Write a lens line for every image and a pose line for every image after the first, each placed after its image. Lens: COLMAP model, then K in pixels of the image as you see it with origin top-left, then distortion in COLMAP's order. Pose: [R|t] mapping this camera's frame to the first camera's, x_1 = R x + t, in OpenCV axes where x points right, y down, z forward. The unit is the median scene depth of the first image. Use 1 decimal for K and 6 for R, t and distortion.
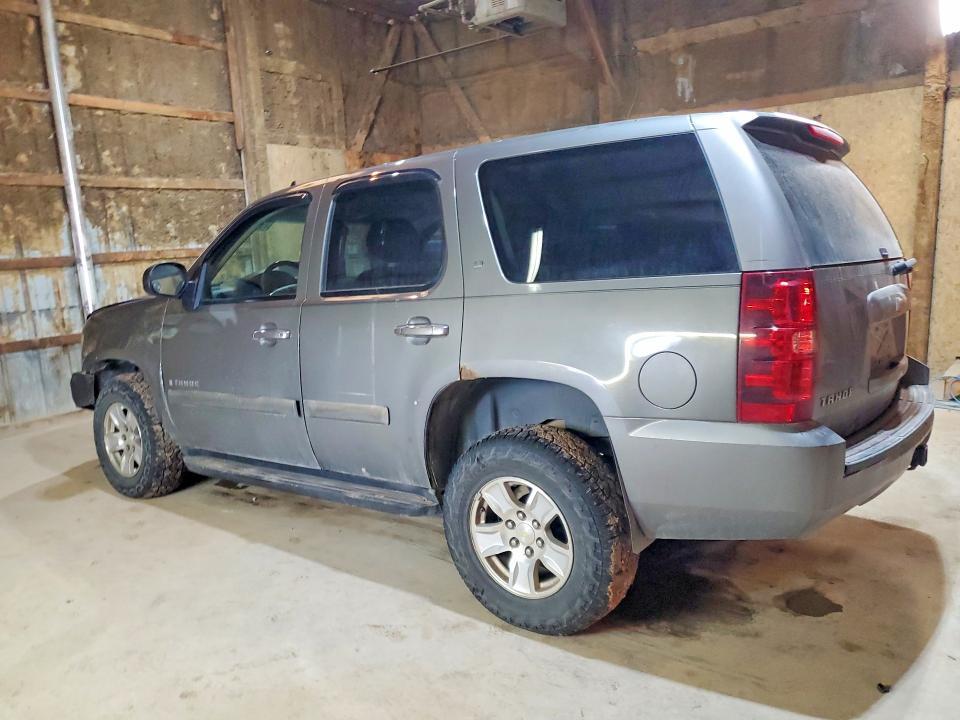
lens RADIAL K [[726.5, 0, 480.0], [0, 726.5, 360.0], [0, 0, 1]] dist [0.021377, -0.002047]
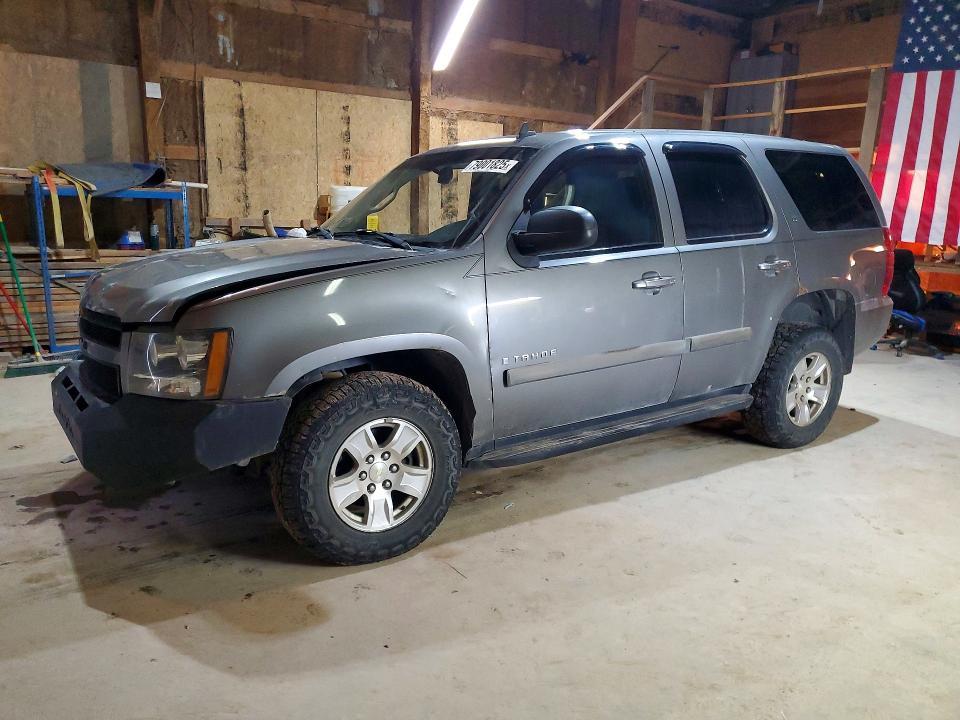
lens RADIAL K [[706.0, 0, 480.0], [0, 706.0, 360.0], [0, 0, 1]] dist [-0.007583, -0.009594]
pose [[0.338026, -0.146588, 0.929651, -1.096048], [0.107669, 0.987333, 0.116534, -0.057473], [-0.934958, 0.060703, 0.349528, 0.744255]]
